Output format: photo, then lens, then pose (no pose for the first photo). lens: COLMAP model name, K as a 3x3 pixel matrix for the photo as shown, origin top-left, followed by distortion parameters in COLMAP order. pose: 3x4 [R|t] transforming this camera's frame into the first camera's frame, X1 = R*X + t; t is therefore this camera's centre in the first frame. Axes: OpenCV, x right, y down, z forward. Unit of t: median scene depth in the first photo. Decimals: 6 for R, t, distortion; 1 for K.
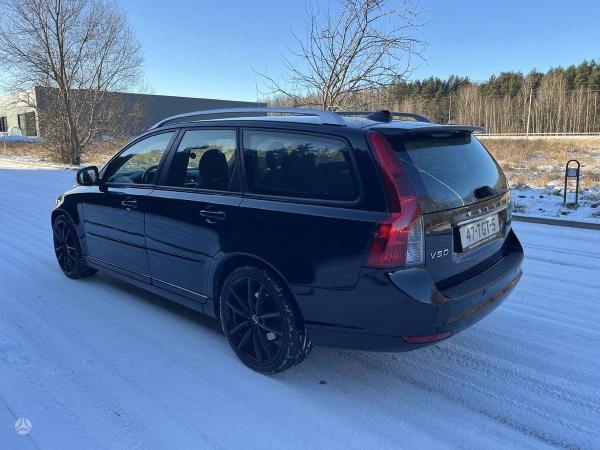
lens RADIAL K [[461.8, 0, 300.0], [0, 461.8, 225.0], [0, 0, 1]] dist [0.037639, -0.043231]
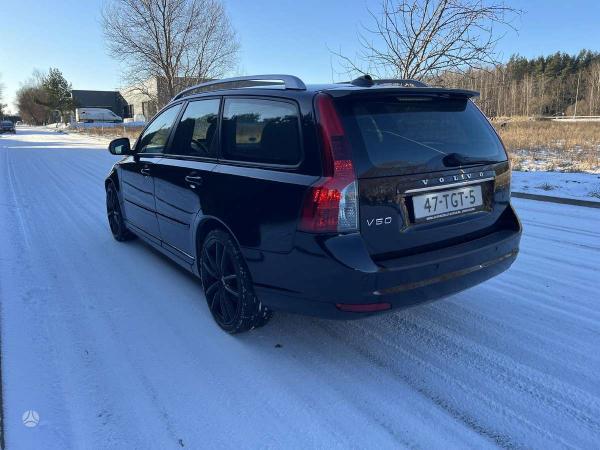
lens RADIAL K [[461.8, 0, 300.0], [0, 461.8, 225.0], [0, 0, 1]] dist [0.037639, -0.043231]
pose [[0.971420, 0.045391, -0.232987, 0.278928], [-0.038587, 0.998687, 0.033681, 0.033533], [0.234210, -0.023728, 0.971896, 0.026418]]
